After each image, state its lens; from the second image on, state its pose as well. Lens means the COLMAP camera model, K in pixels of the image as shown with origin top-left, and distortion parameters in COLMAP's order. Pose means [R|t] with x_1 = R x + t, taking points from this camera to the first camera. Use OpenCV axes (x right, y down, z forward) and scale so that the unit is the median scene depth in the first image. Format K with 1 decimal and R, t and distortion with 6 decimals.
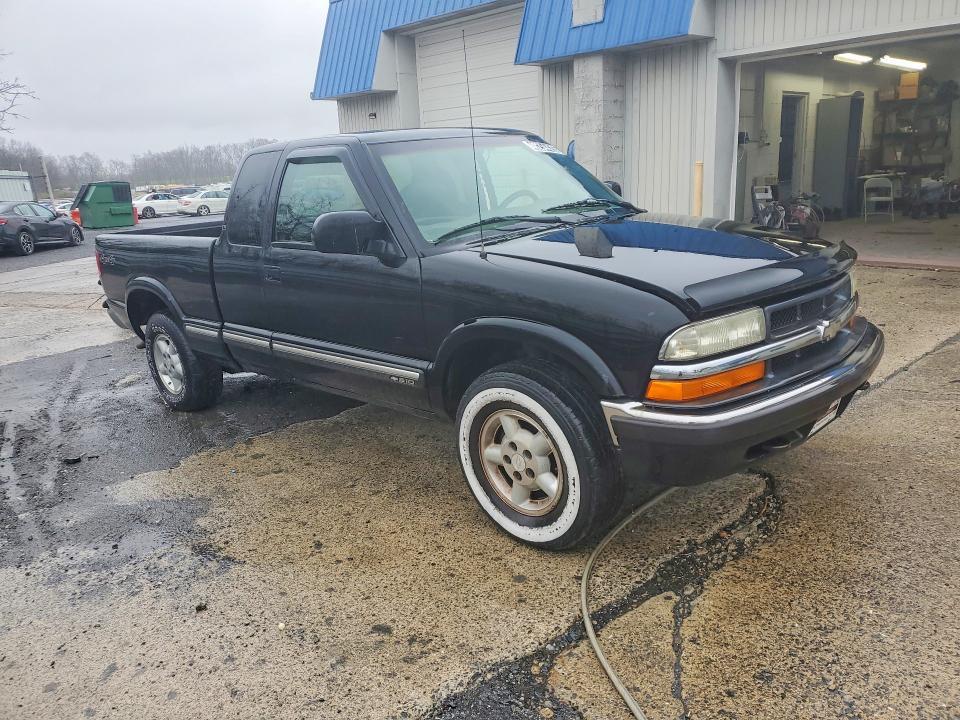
lens RADIAL K [[736.9, 0, 489.6], [0, 736.9, 359.4], [0, 0, 1]] dist [-0.002825, -0.001418]
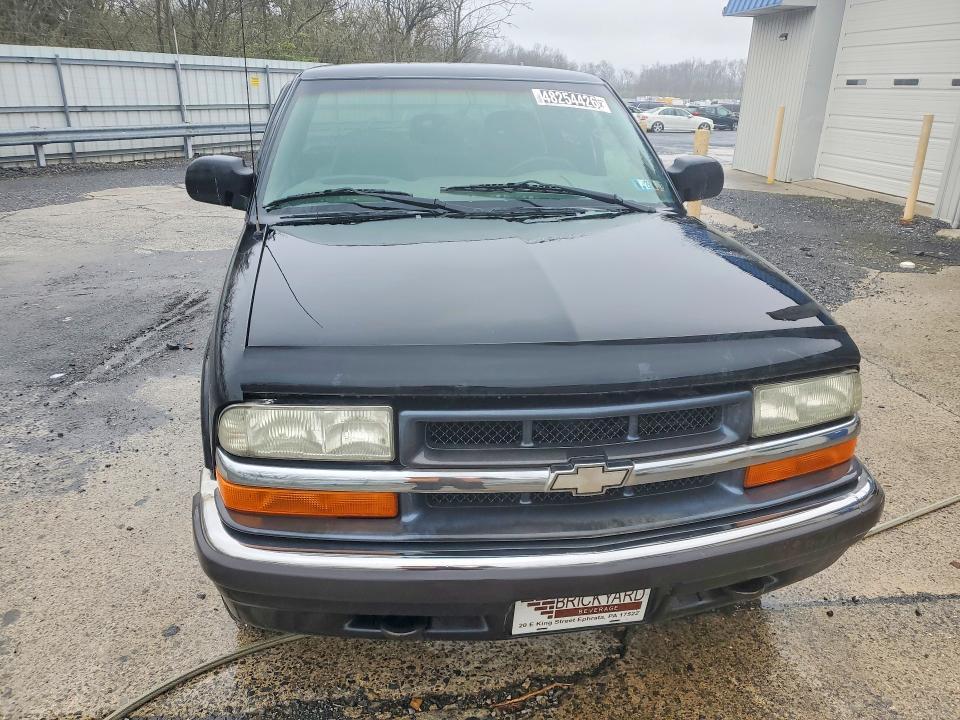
lens RADIAL K [[736.9, 0, 489.6], [0, 736.9, 359.4], [0, 0, 1]] dist [-0.002825, -0.001418]
pose [[0.806169, 0.264283, -0.529383, 0.478221], [-0.209018, 0.964221, 0.163064, -0.144313], [0.553537, -0.020807, 0.832564, 0.351719]]
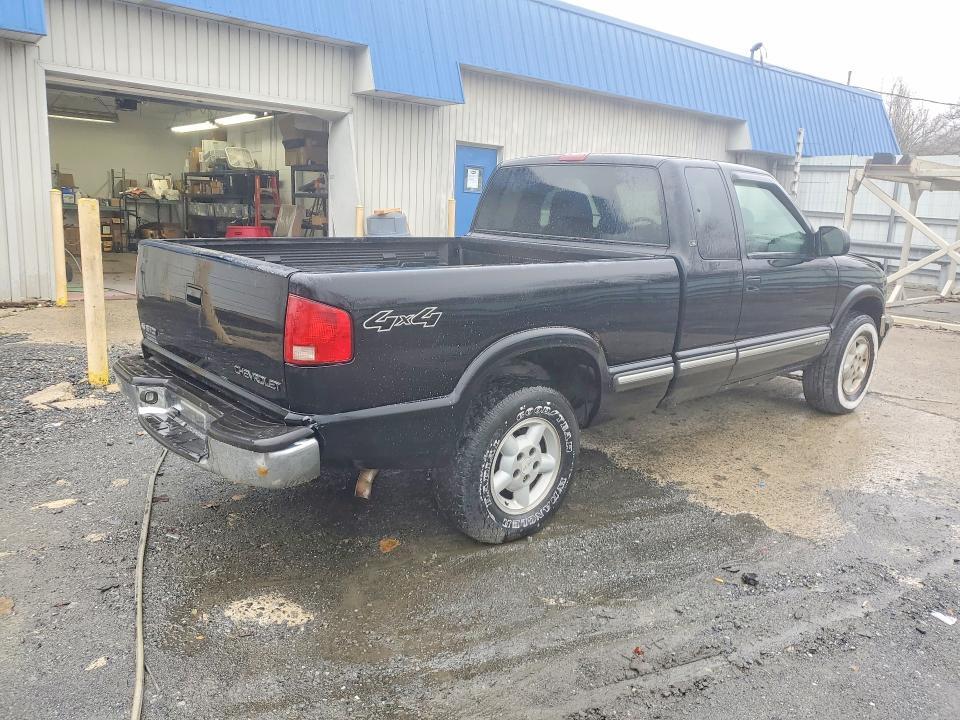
lens RADIAL K [[736.9, 0, 489.6], [0, 736.9, 359.4], [0, 0, 1]] dist [-0.002825, -0.001418]
pose [[0.088196, -0.144672, 0.985541, -1.343958], [0.209277, 0.970005, 0.123664, -0.213200], [-0.973871, 0.195345, 0.115827, 1.219593]]
